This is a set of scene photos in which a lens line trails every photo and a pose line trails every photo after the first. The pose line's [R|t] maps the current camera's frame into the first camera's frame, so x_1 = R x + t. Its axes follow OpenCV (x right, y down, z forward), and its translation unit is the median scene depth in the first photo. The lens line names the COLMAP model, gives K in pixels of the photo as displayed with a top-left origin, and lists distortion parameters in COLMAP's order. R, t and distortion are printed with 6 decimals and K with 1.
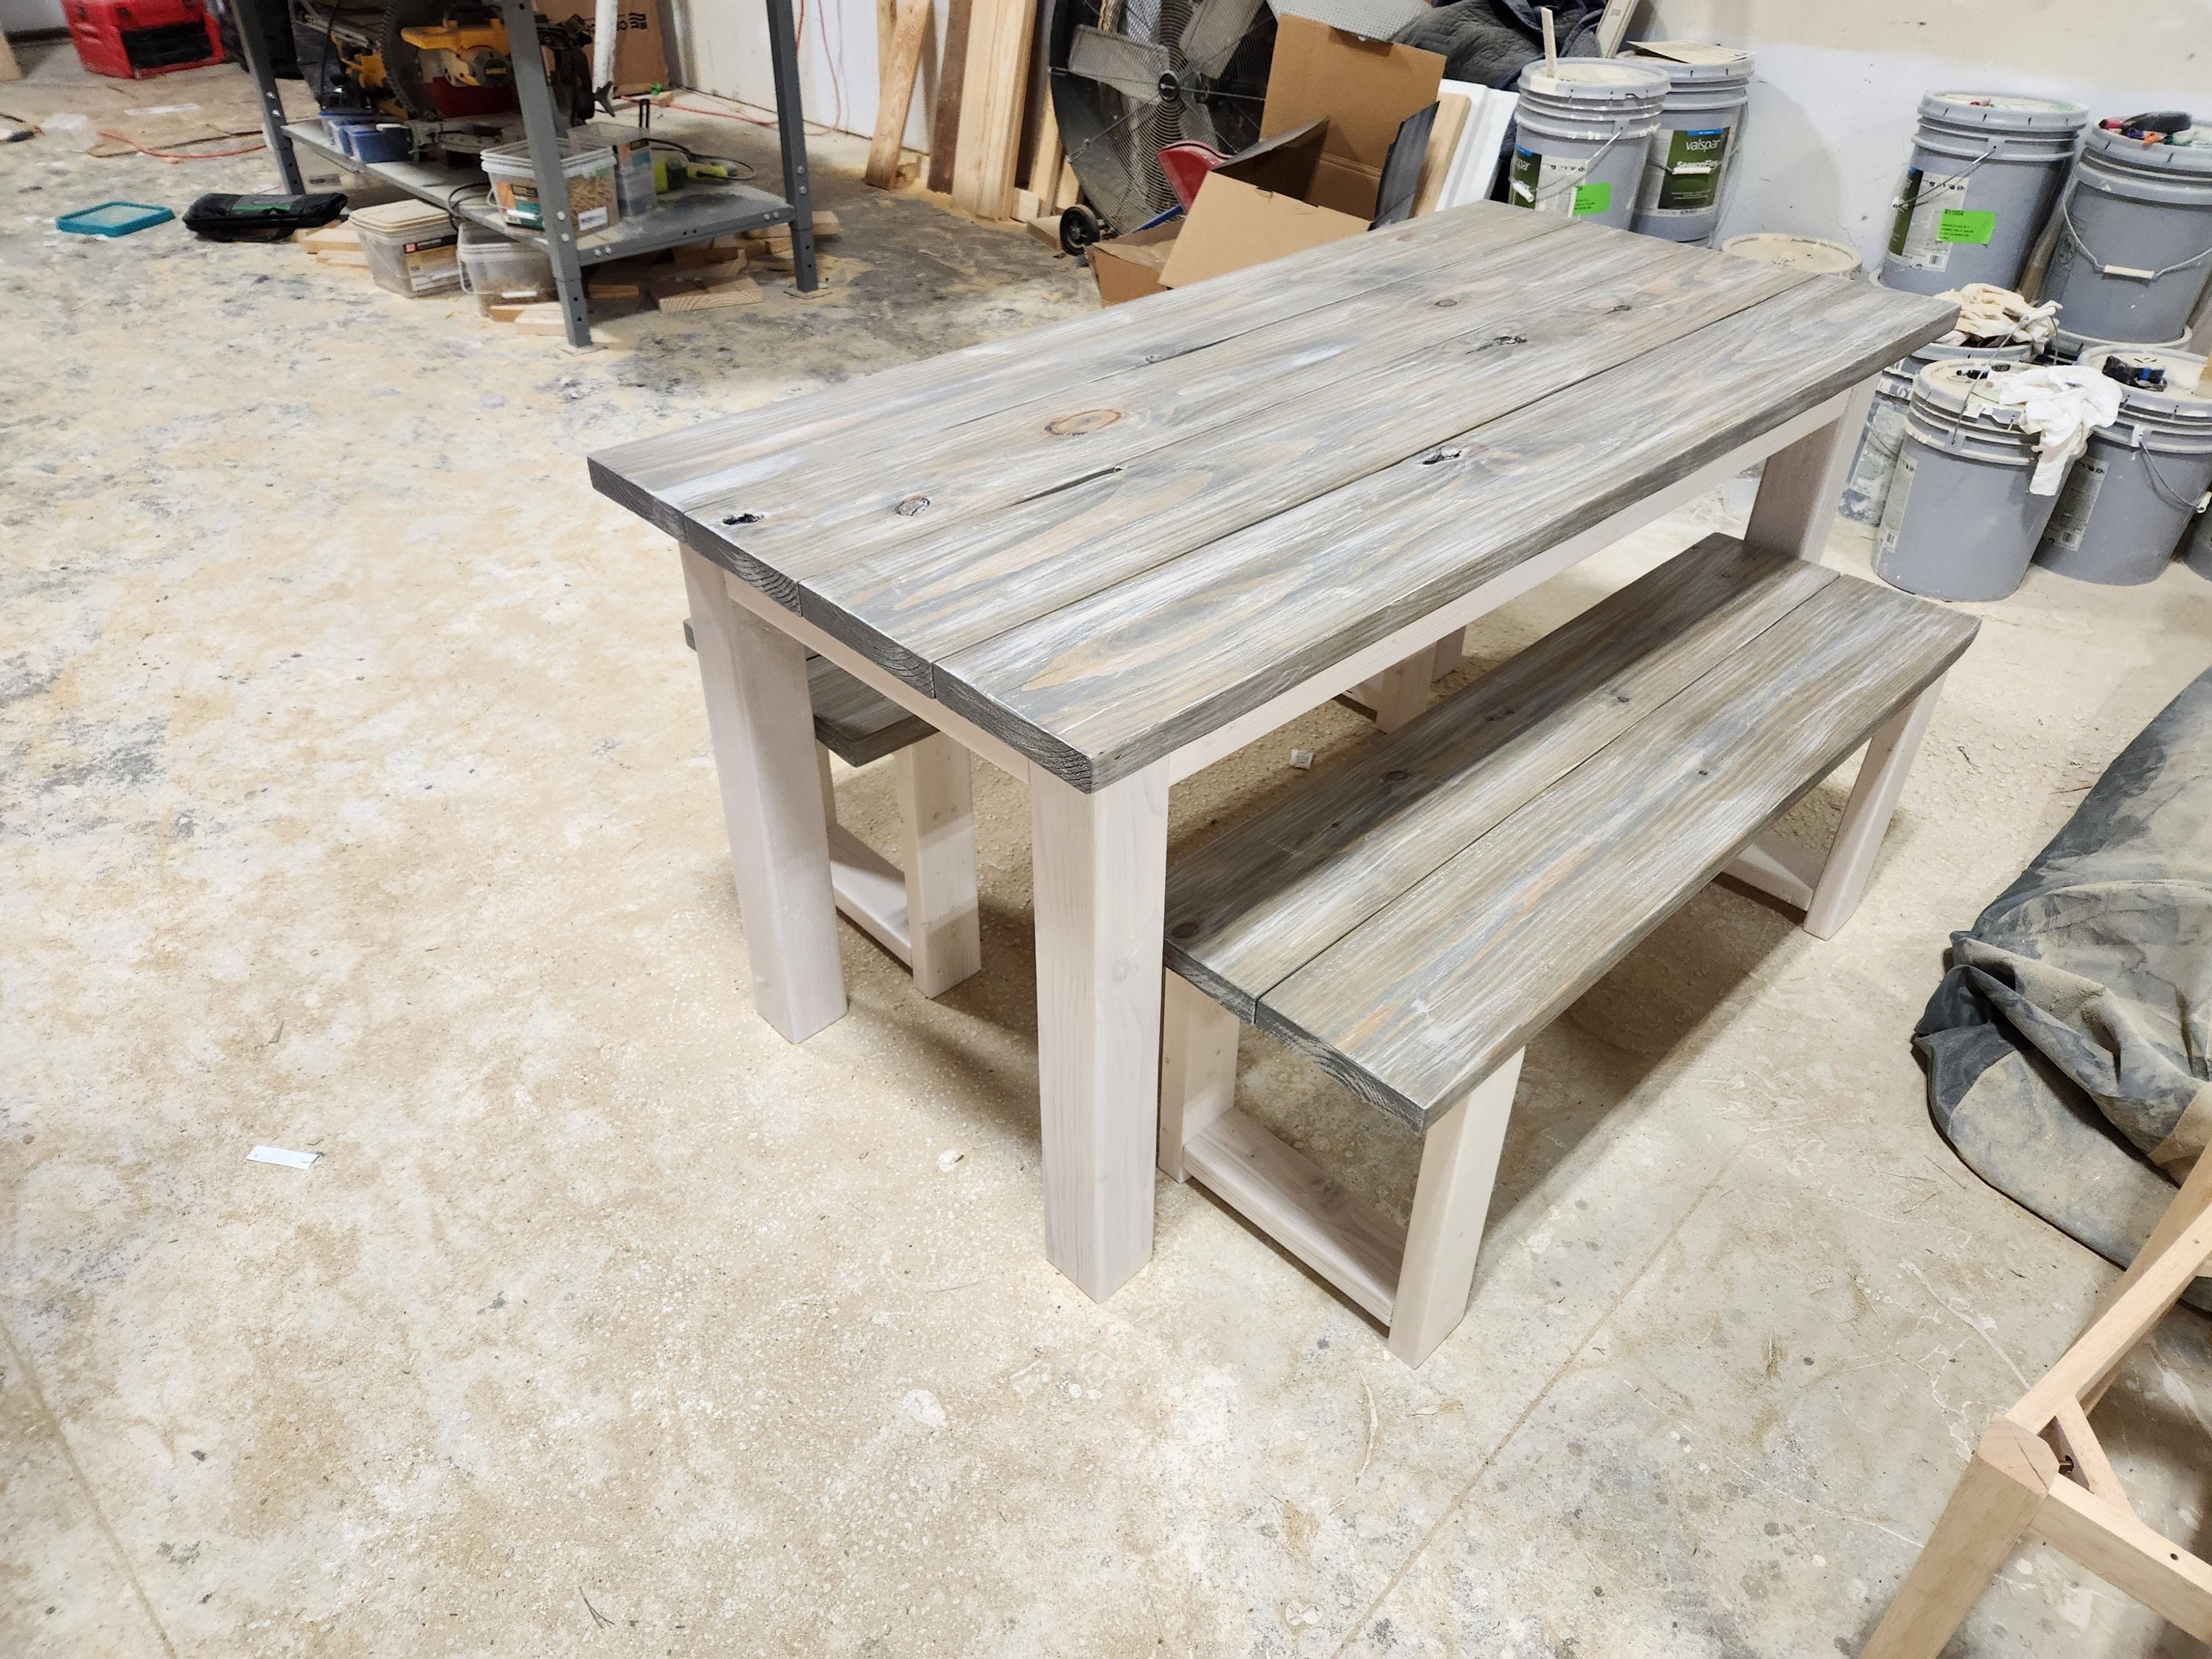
lens RADIAL K [[1471.0, 0, 1103.3], [0, 1471.0, 825.4], [0, 0, 1]] dist [0.040200, -0.009567]
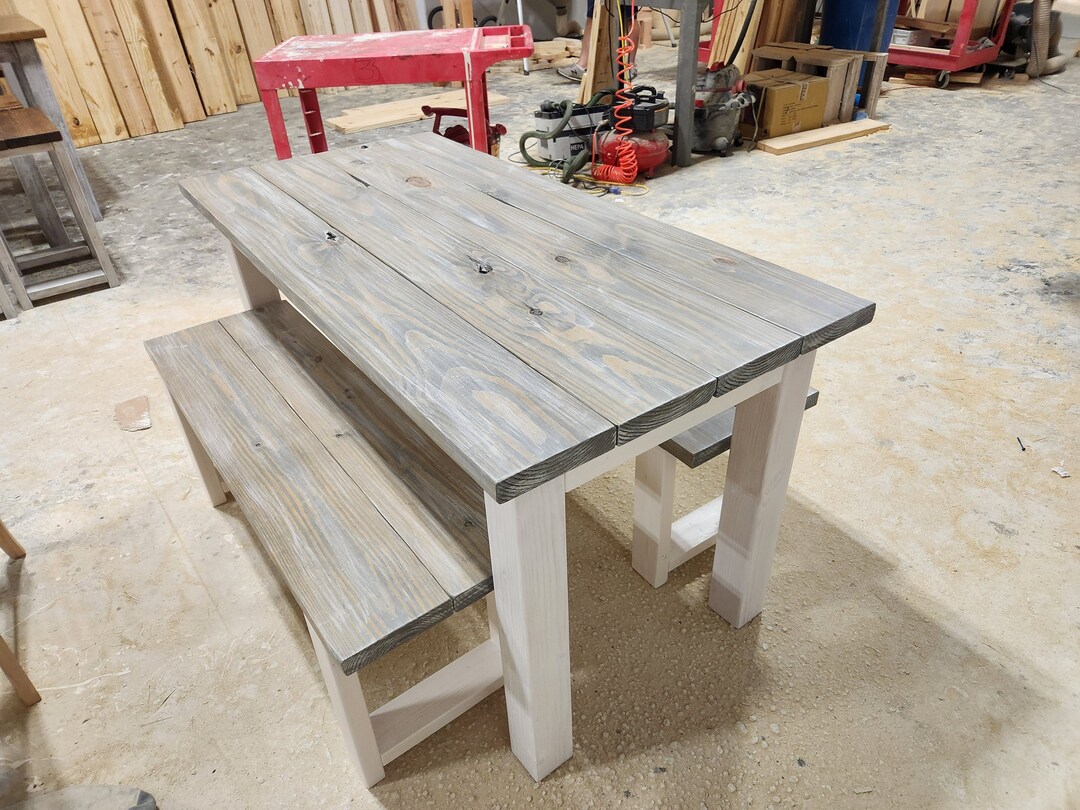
lens RADIAL K [[718.2, 0, 541.9], [0, 718.2, 407.1], [0, 0, 1]] dist [0.040200, -0.009567]
pose [[-0.135233, 0.556867, -0.819519, 1.074252], [-0.562793, 0.637563, 0.526097, -0.741384], [0.815460, 0.532365, 0.227181, 1.064486]]
